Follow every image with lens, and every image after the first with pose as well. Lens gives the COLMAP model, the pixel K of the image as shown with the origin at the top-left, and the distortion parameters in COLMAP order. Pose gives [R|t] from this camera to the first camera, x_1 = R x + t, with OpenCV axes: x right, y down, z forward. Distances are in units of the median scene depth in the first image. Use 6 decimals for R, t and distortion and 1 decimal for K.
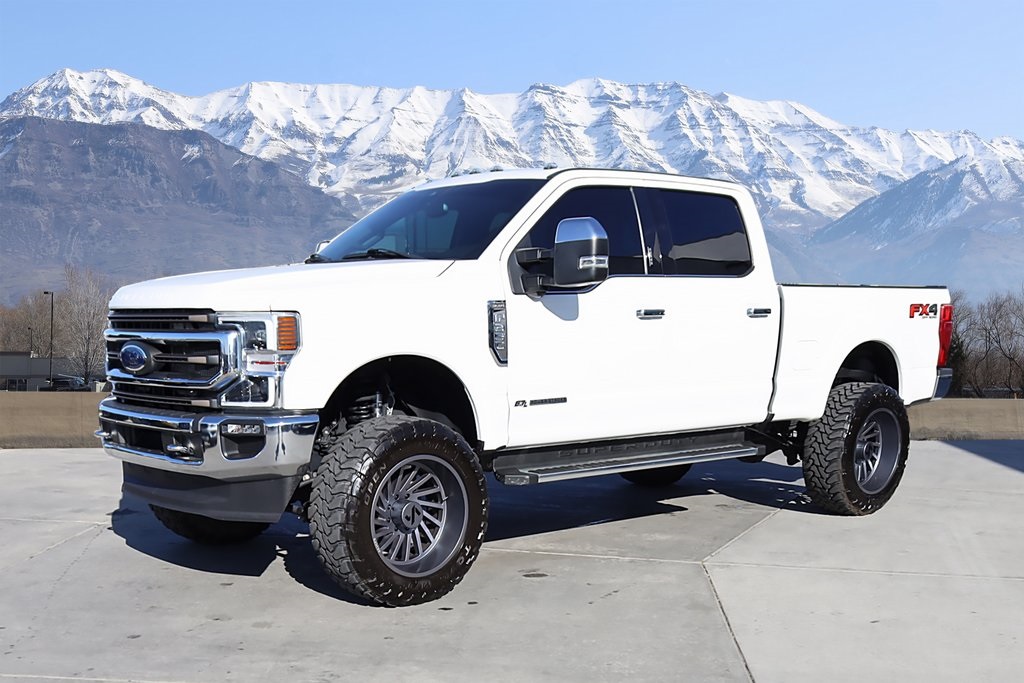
lens RADIAL K [[702.2, 0, 512.2], [0, 702.2, 344.0], [0, 0, 1]] dist [-0.008529, -0.000357]
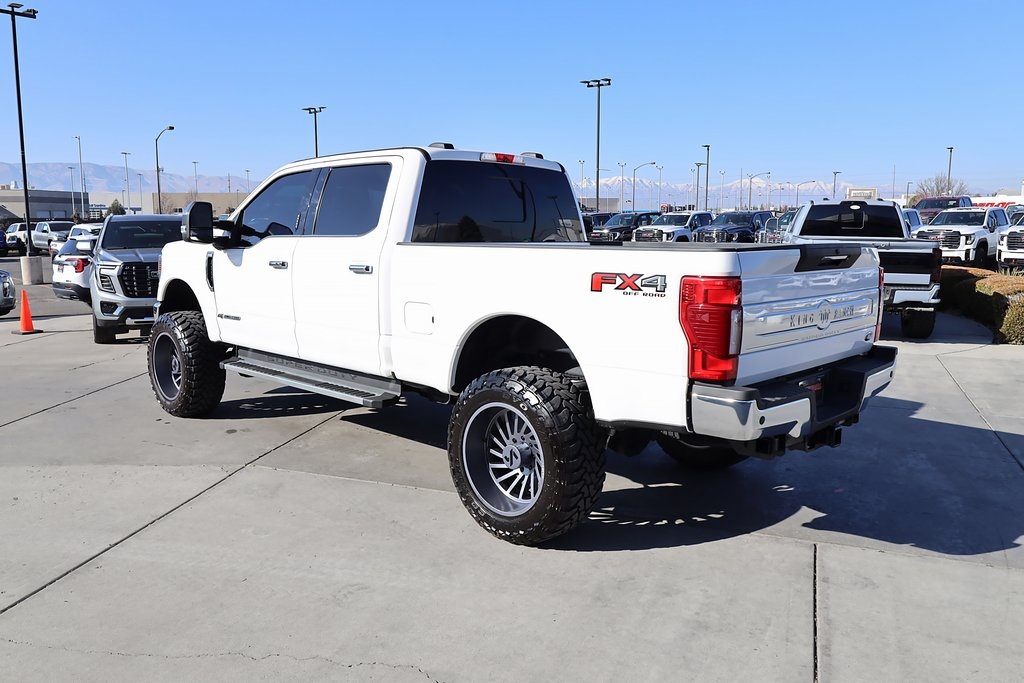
lens RADIAL K [[800.5, 0, 512.0], [0, 800.5, 341.5], [0, 0, 1]] dist [-0.013251, -0.000920]
pose [[0.255176, 0.097438, -0.961972, 1.519393], [-0.101209, 0.992135, 0.073647, -0.046032], [0.961583, 0.078568, 0.263031, 0.864519]]
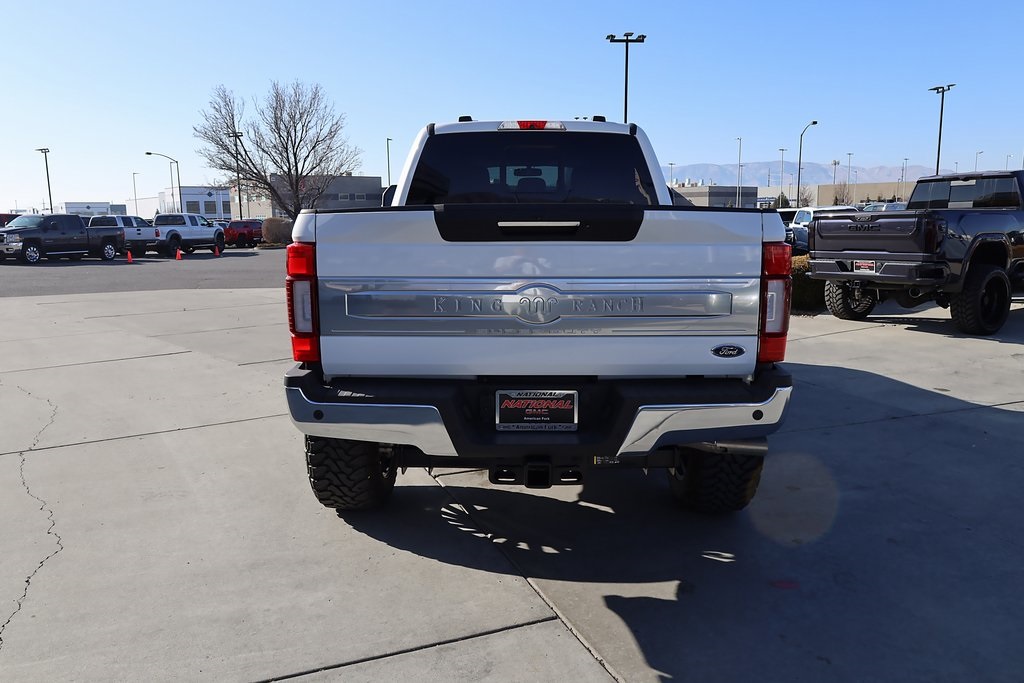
lens RADIAL K [[746.2, 0, 512.0], [0, 746.2, 341.5], [0, 0, 1]] dist [-0.002160, -0.001206]
pose [[-0.528116, 0.100884, -0.843158, 1.251940], [-0.111978, 0.975973, 0.186913, -0.130510], [0.841757, 0.193128, -0.504131, 1.776738]]
